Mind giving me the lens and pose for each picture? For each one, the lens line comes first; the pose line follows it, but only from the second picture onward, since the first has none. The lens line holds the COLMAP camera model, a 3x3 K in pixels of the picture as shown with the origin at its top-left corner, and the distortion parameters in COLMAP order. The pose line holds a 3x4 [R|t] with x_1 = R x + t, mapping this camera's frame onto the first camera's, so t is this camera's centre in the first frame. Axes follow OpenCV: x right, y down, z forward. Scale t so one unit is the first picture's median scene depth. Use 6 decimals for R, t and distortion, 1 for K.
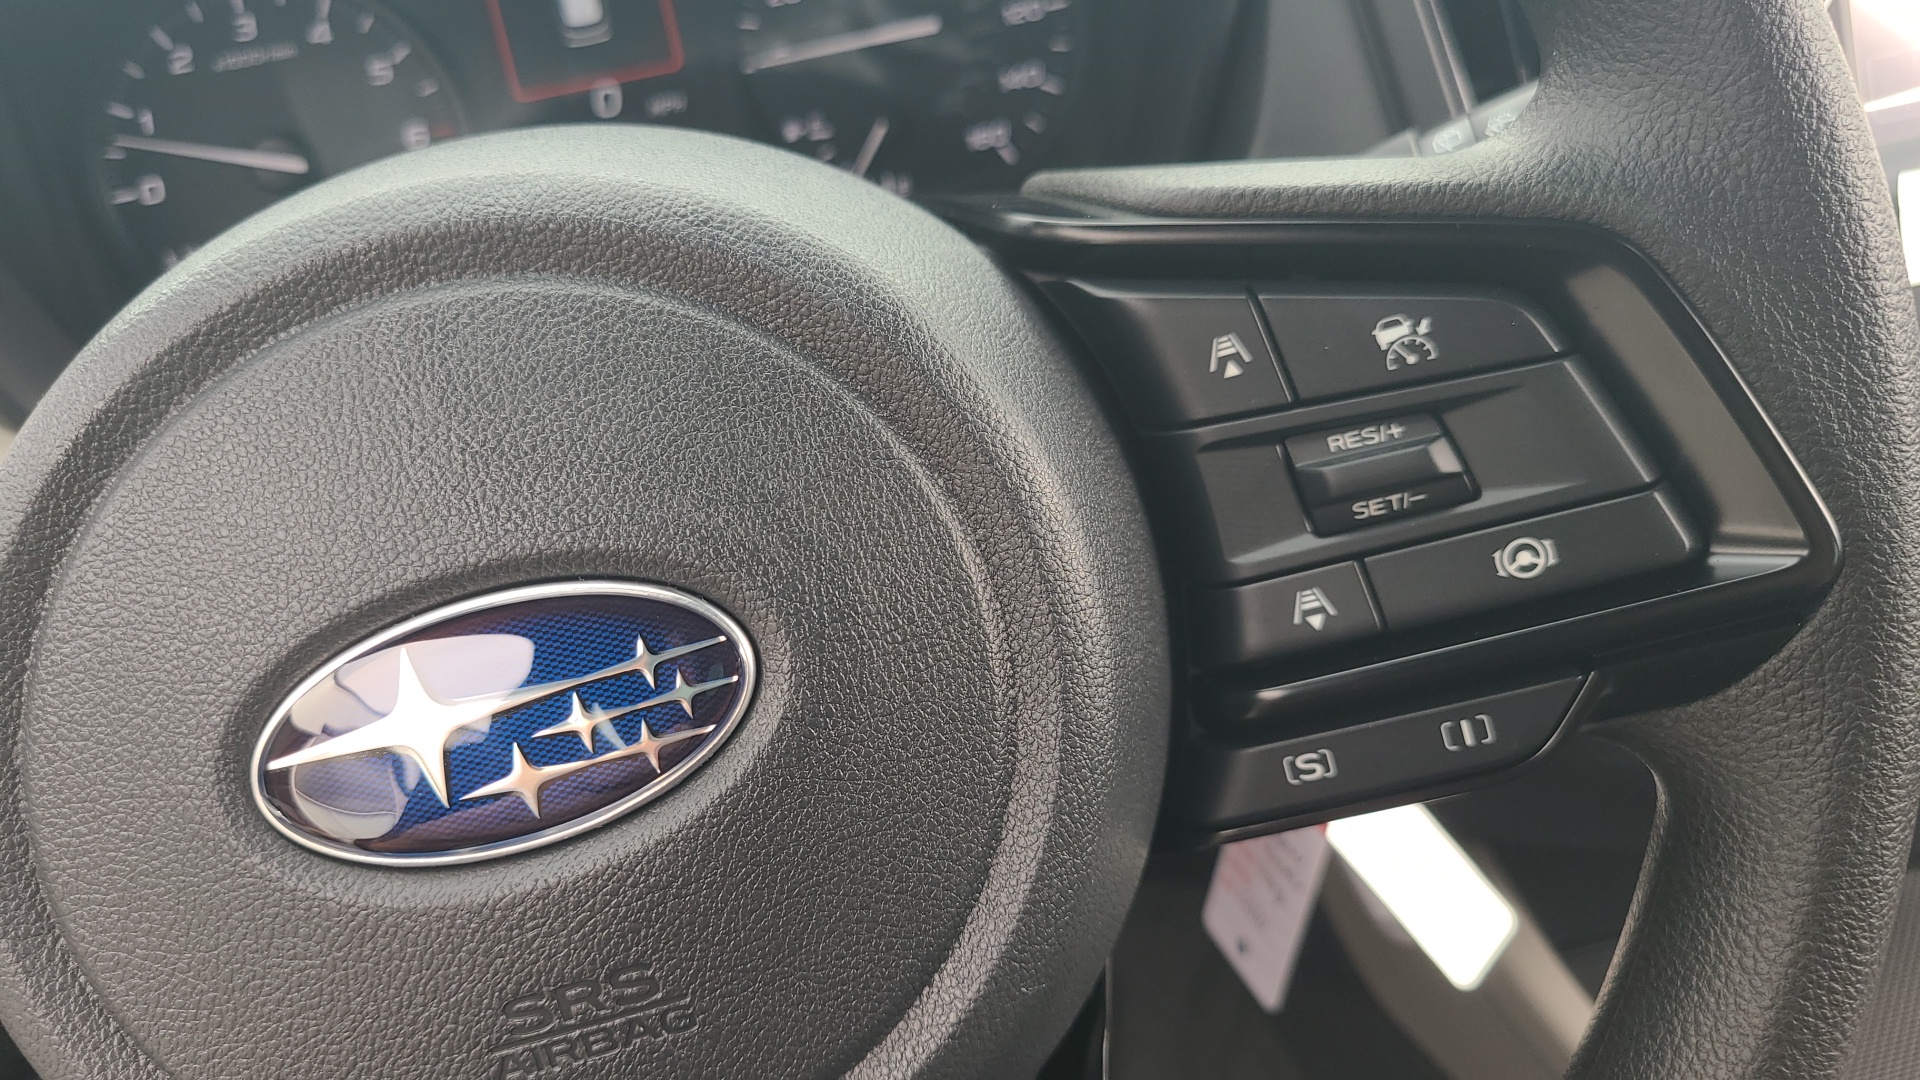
lens RADIAL K [[1482.6, 0, 960.0], [0, 1482.6, 540.0], [0, 0, 1]] dist [-0.034337, -0.001586]
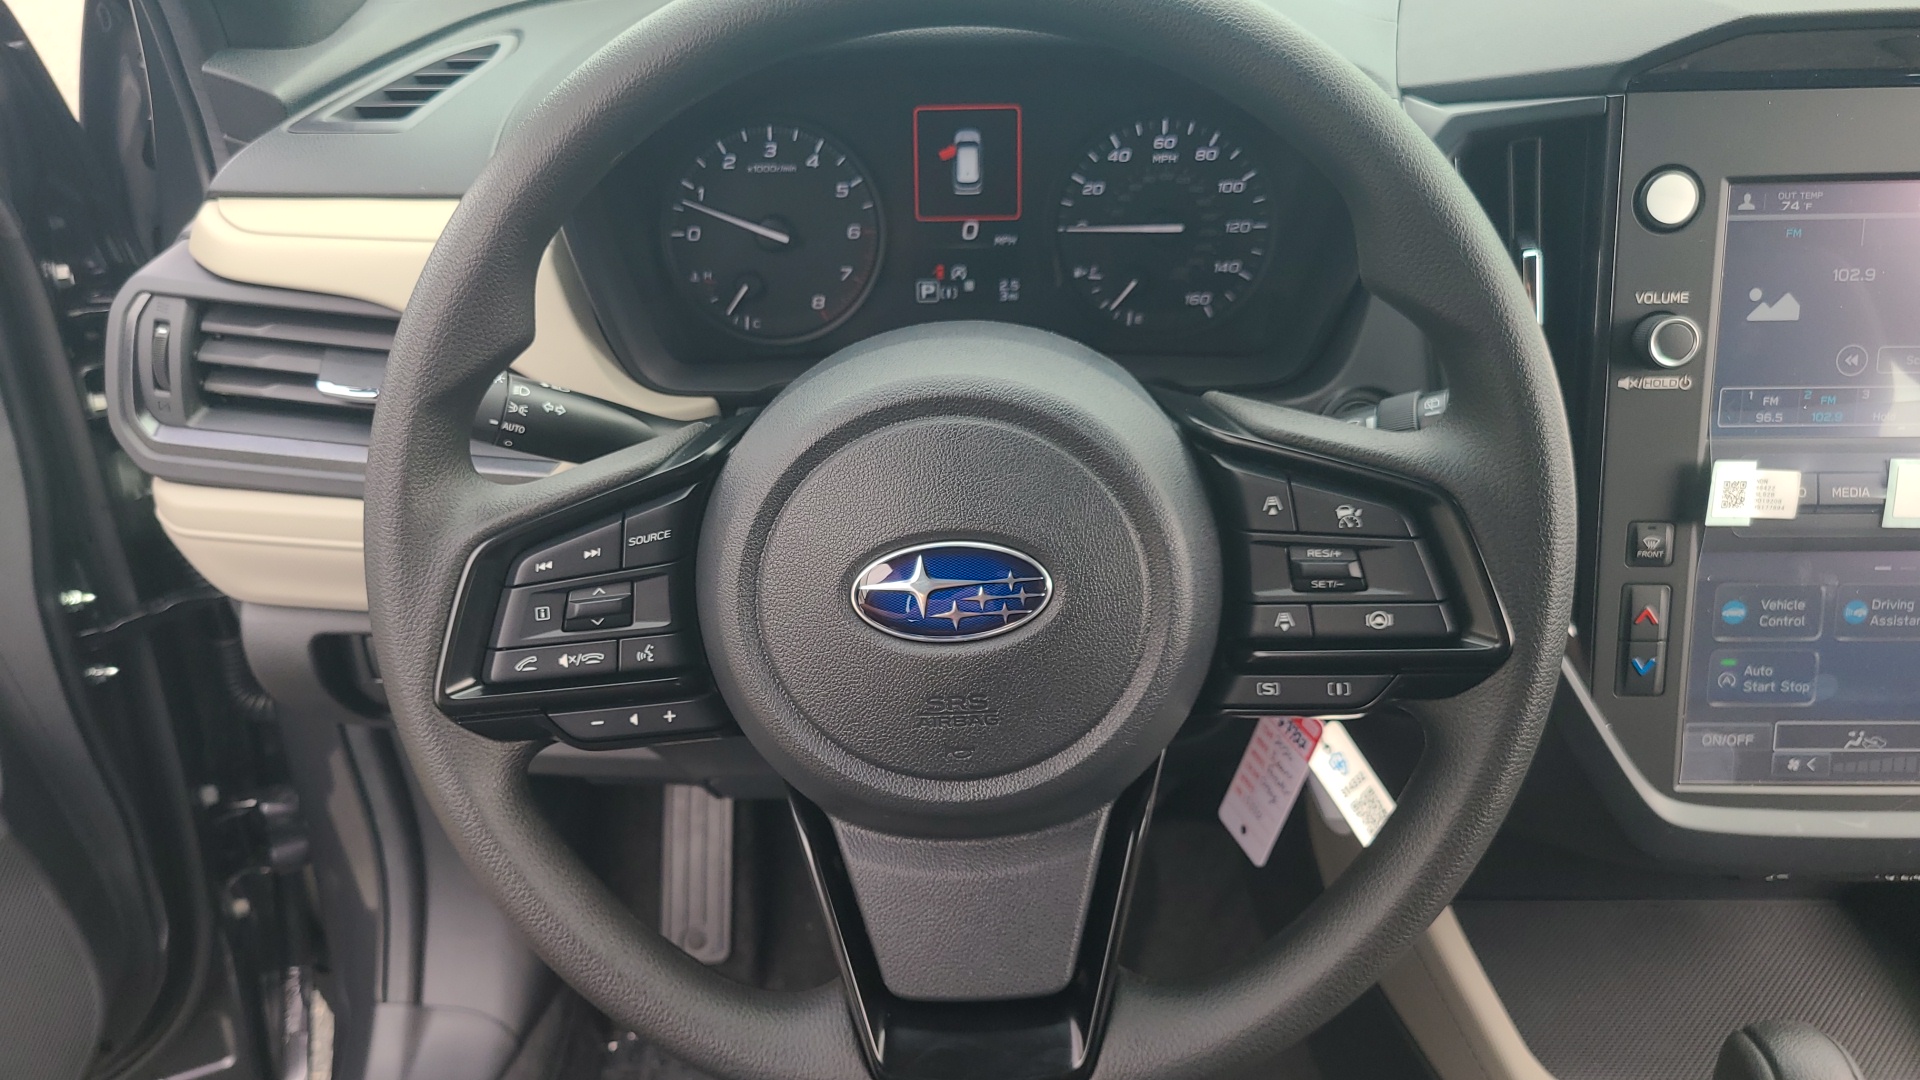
lens RADIAL K [[1541.5, 0, 924.4], [0, 1541.5, 546.6], [0, 0, 1]] dist [0.013874, 0.002445]
pose [[0.970582, 0.218343, -0.101478, -0.086064], [-0.214774, 0.975627, 0.044991, -0.054549], [0.108828, -0.021872, 0.993820, -1.444081]]
